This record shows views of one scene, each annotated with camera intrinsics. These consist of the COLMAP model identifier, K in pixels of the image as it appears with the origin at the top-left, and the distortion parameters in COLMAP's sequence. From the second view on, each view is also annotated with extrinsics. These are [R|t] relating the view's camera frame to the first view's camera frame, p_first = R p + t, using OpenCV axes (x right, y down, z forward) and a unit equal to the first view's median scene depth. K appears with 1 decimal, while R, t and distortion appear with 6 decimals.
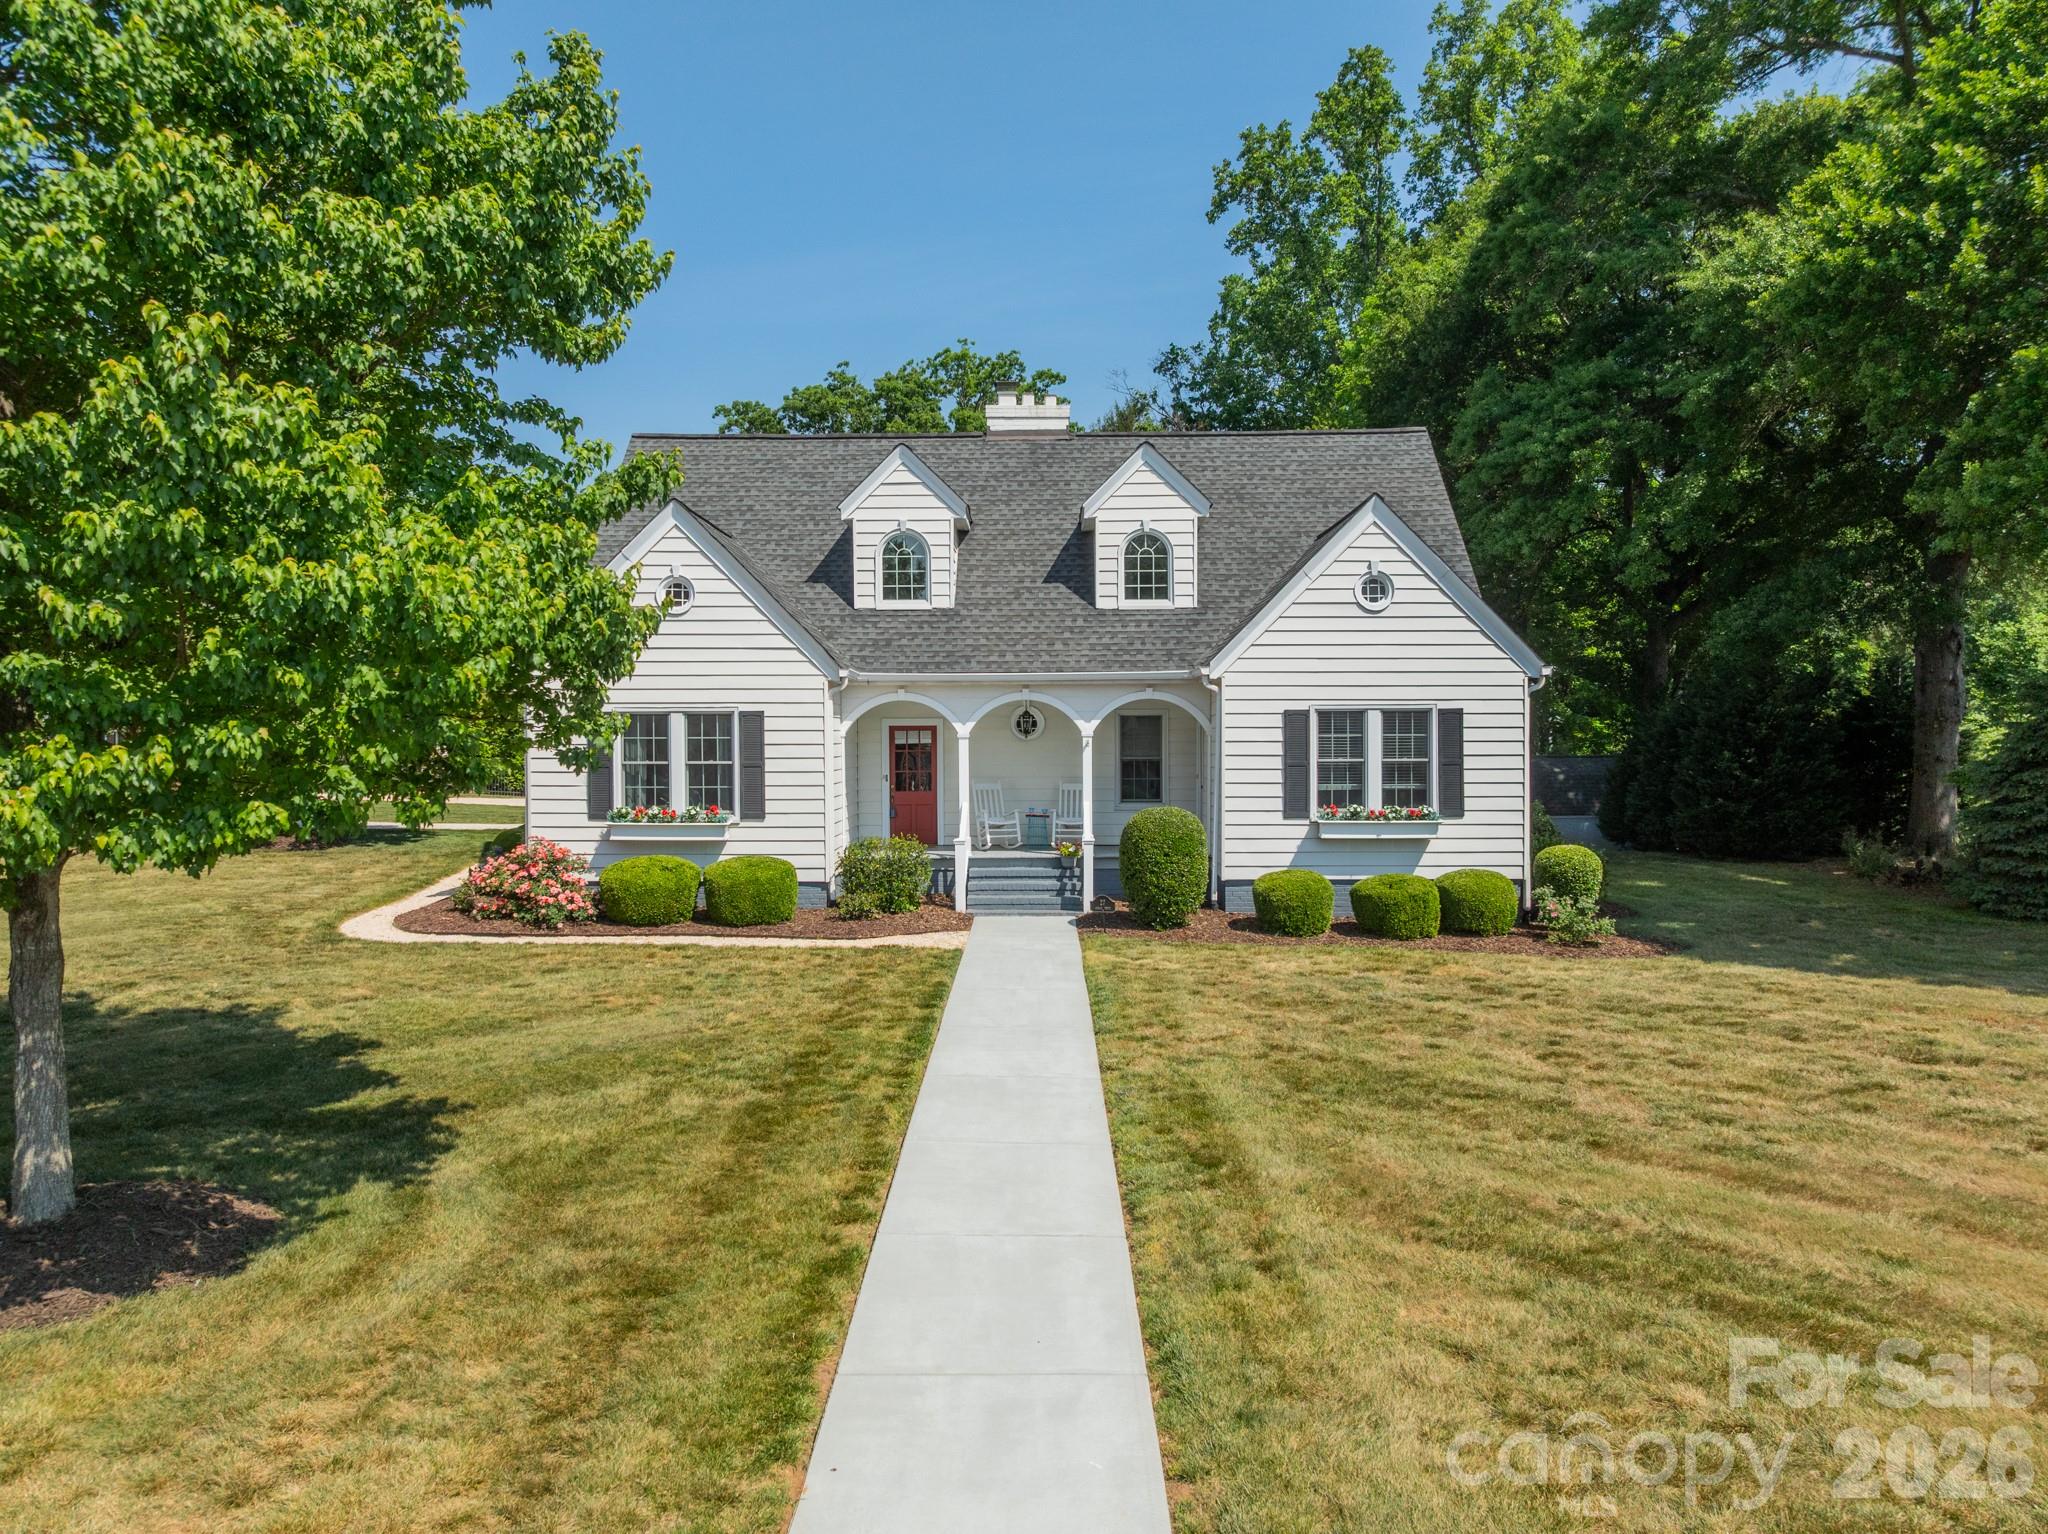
lens RADIAL K [[1472.5, 0, 1024.0], [0, 1472.5, 767.0], [0, 0, 1]] dist [-0.060195, 0.030856]
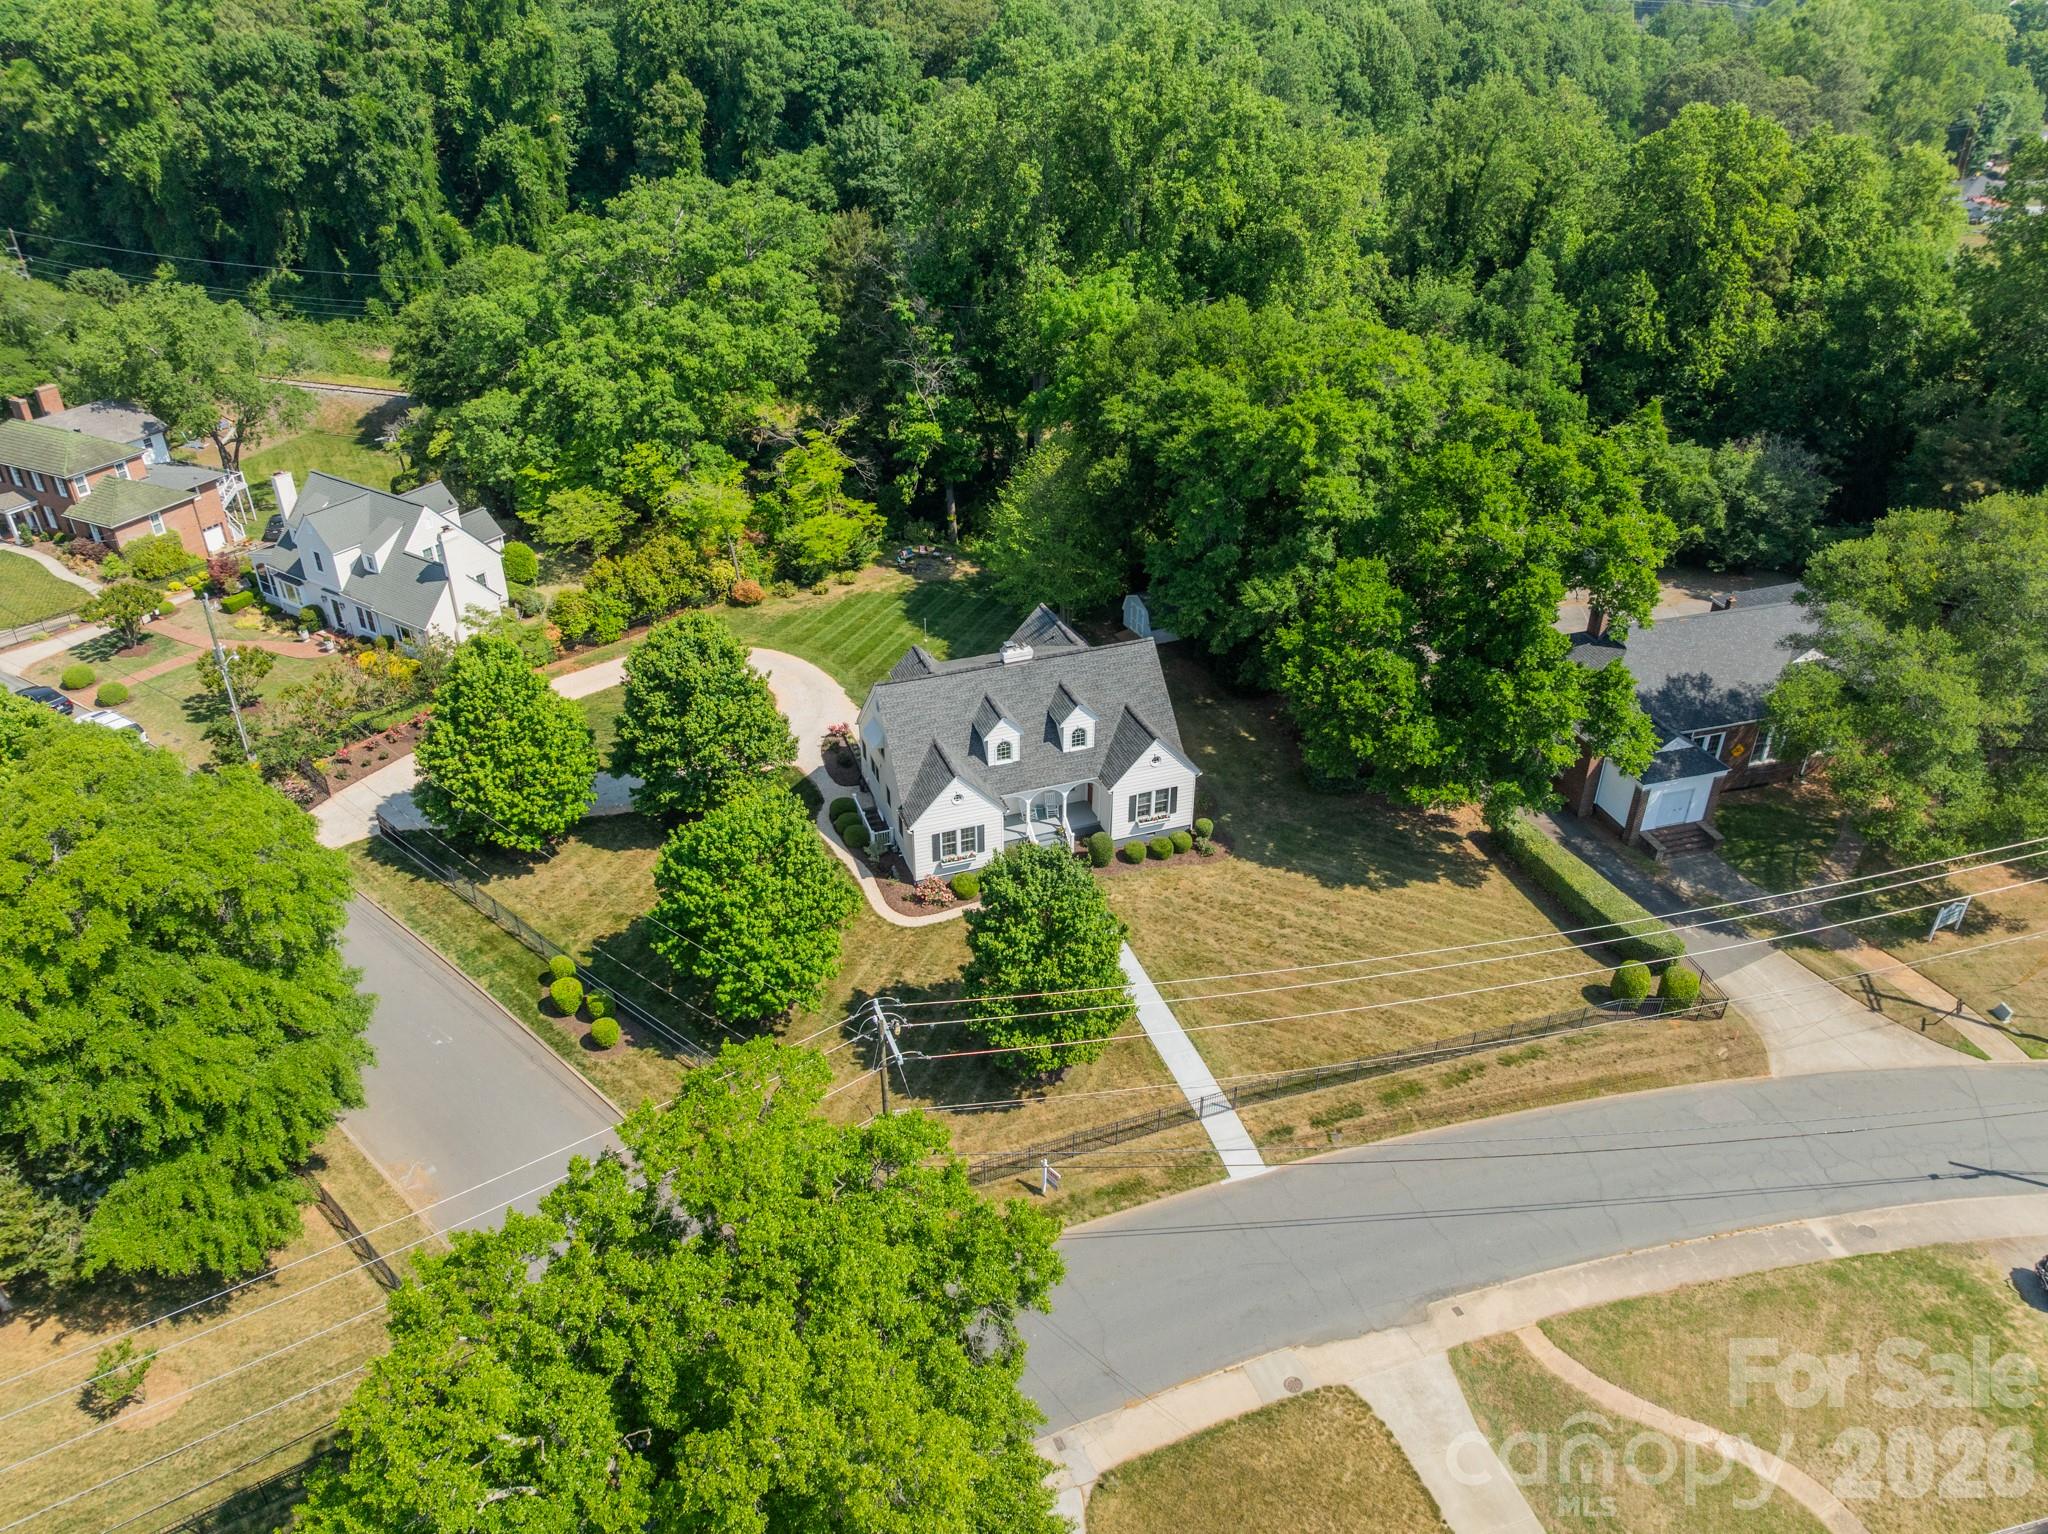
lens RADIAL K [[1472.5, 0, 1024.0], [0, 1472.5, 767.0], [0, 0, 1]] dist [-0.060195, 0.030856]
pose [[0.936607, -0.179712, 0.300783, -1.061538], [0.002329, 0.861621, 0.507547, -1.819380], [-0.350373, -0.474672, 0.807419, -1.626664]]
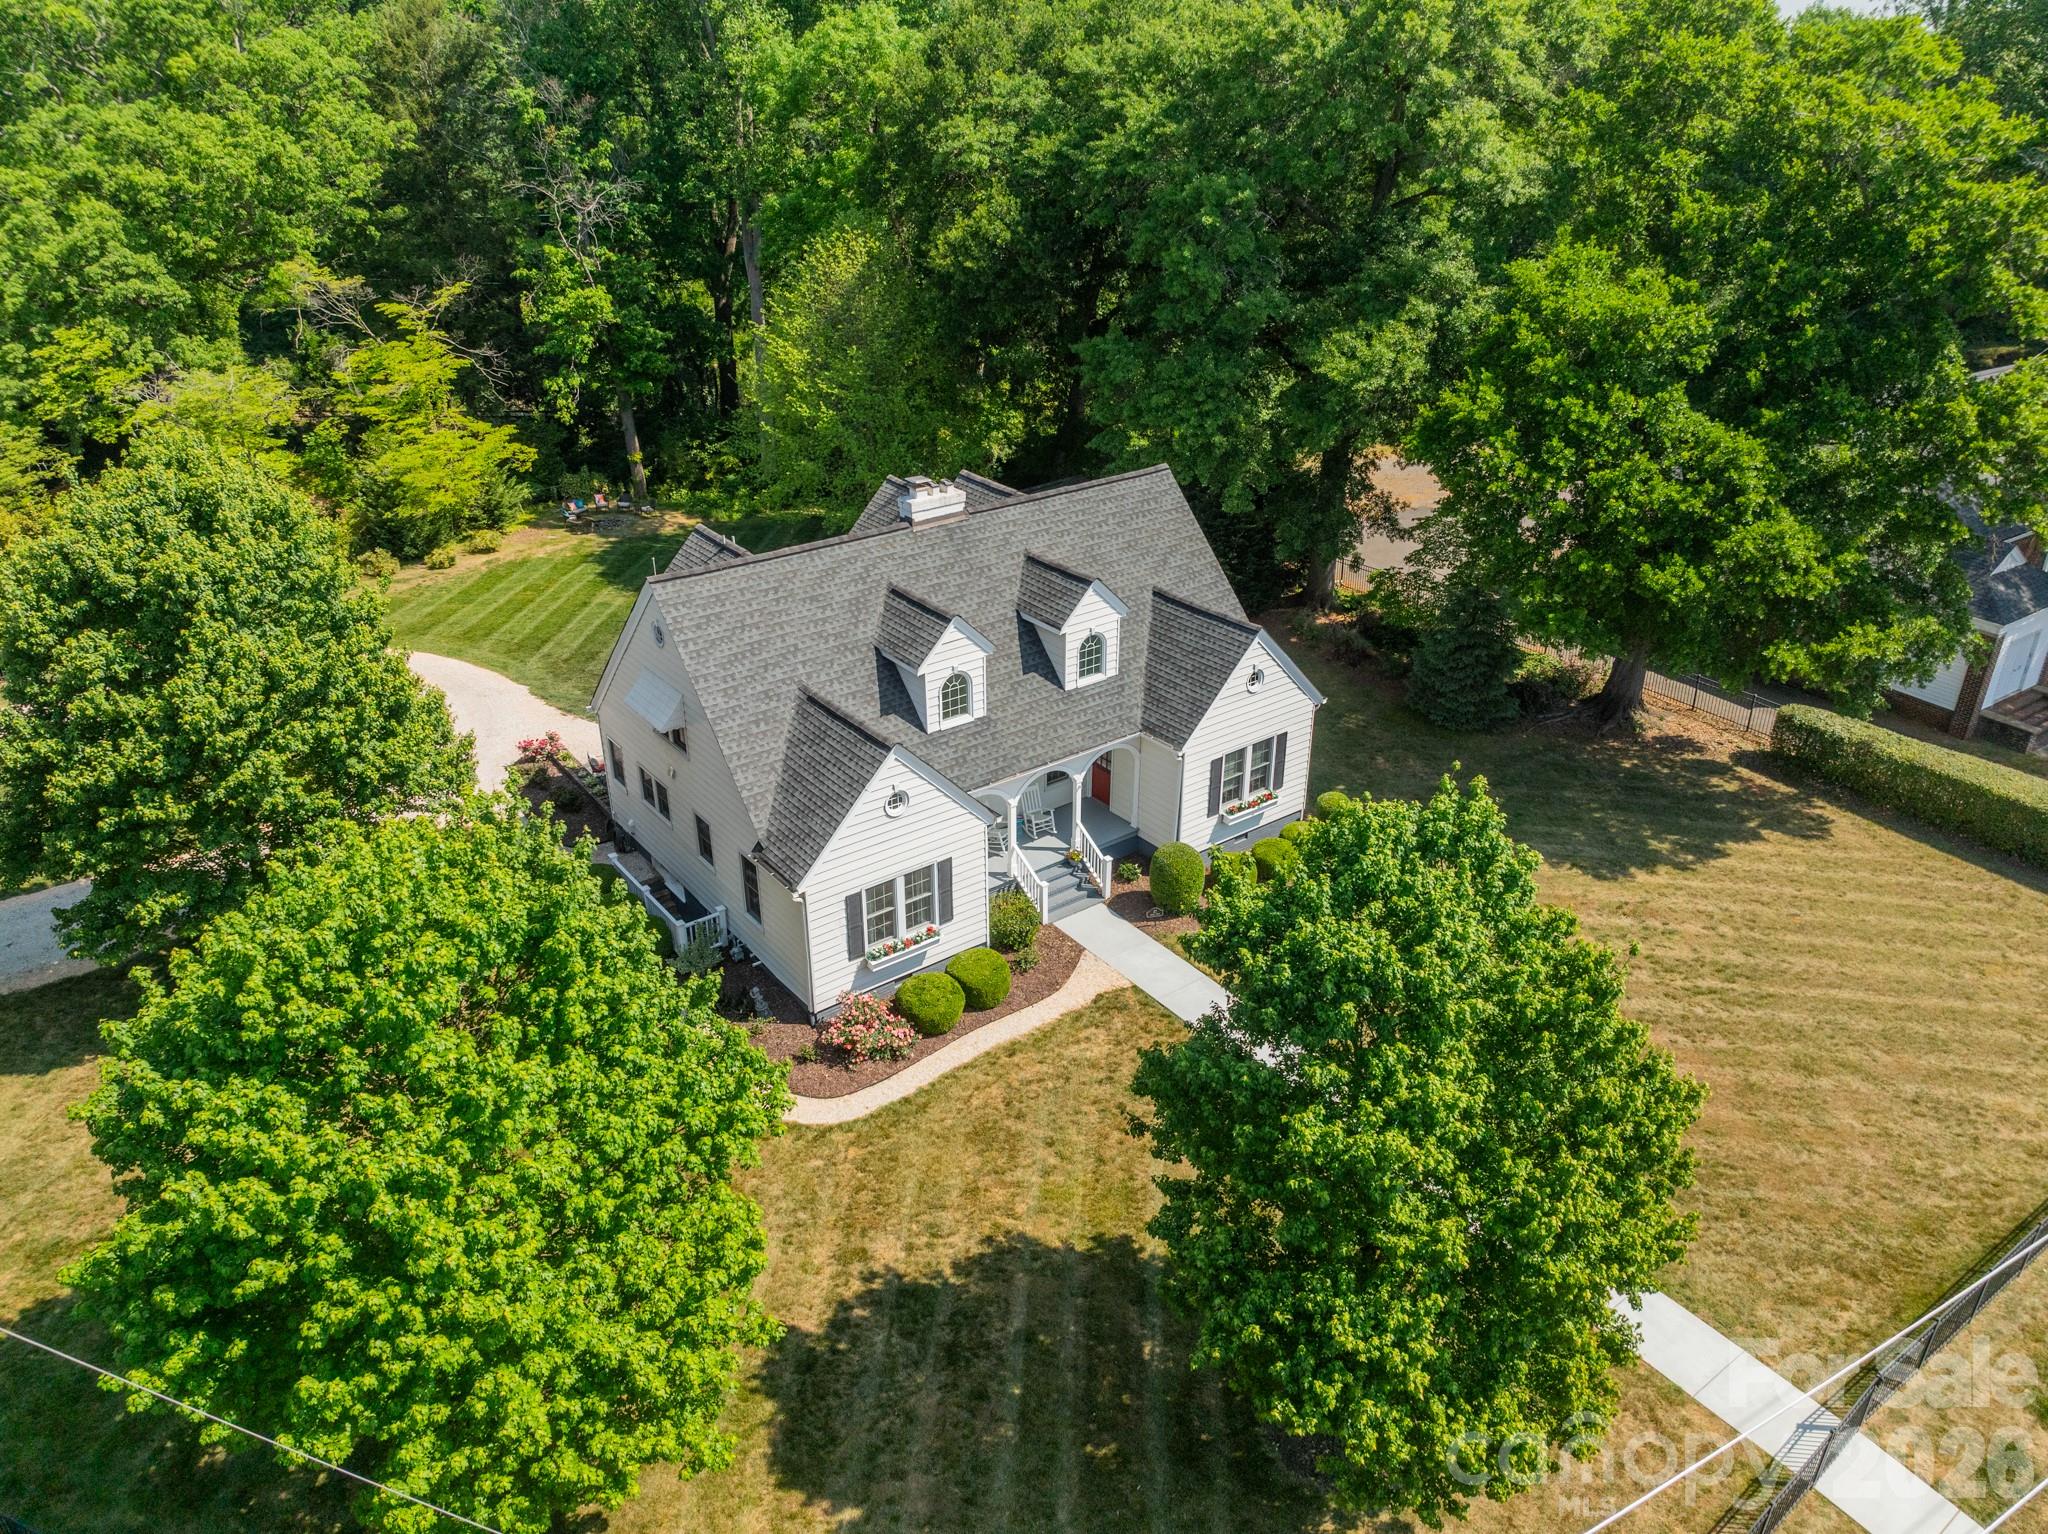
lens RADIAL K [[1472.5, 0, 1024.0], [0, 1472.5, 767.0], [0, 0, 1]] dist [-0.060195, 0.030856]
pose [[0.788315, -0.276766, 0.549508, -0.894849], [0.008258, 0.897794, 0.440338, -0.758000], [-0.615216, -0.342587, 0.710031, -0.044553]]
